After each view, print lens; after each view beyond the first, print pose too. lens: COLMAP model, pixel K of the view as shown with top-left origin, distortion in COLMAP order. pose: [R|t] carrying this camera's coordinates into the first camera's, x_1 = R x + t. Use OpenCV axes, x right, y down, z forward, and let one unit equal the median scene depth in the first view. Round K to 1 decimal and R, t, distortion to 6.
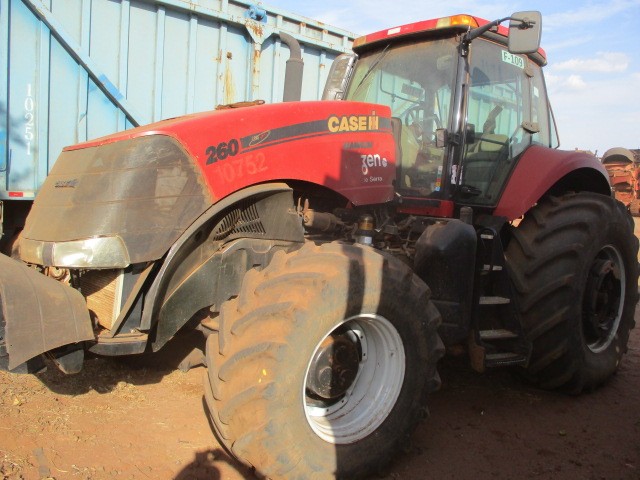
lens RADIAL K [[553.1, 0, 320.0], [0, 553.1, 240.0], [0, 0, 1]] dist [-0.040851, 0.000903]
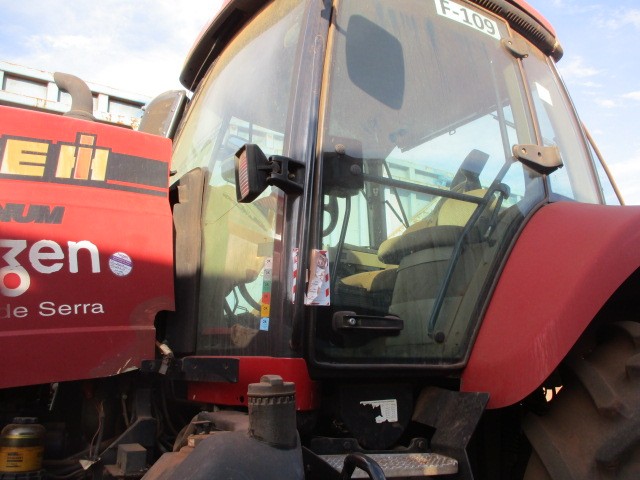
lens RADIAL K [[553.1, 0, 320.0], [0, 553.1, 240.0], [0, 0, 1]] dist [-0.040851, 0.000903]
pose [[0.987677, -0.099305, -0.120963, 0.294201], [0.059092, 0.952323, -0.299315, -0.038854], [0.144920, 0.288478, 0.946456, 0.673245]]
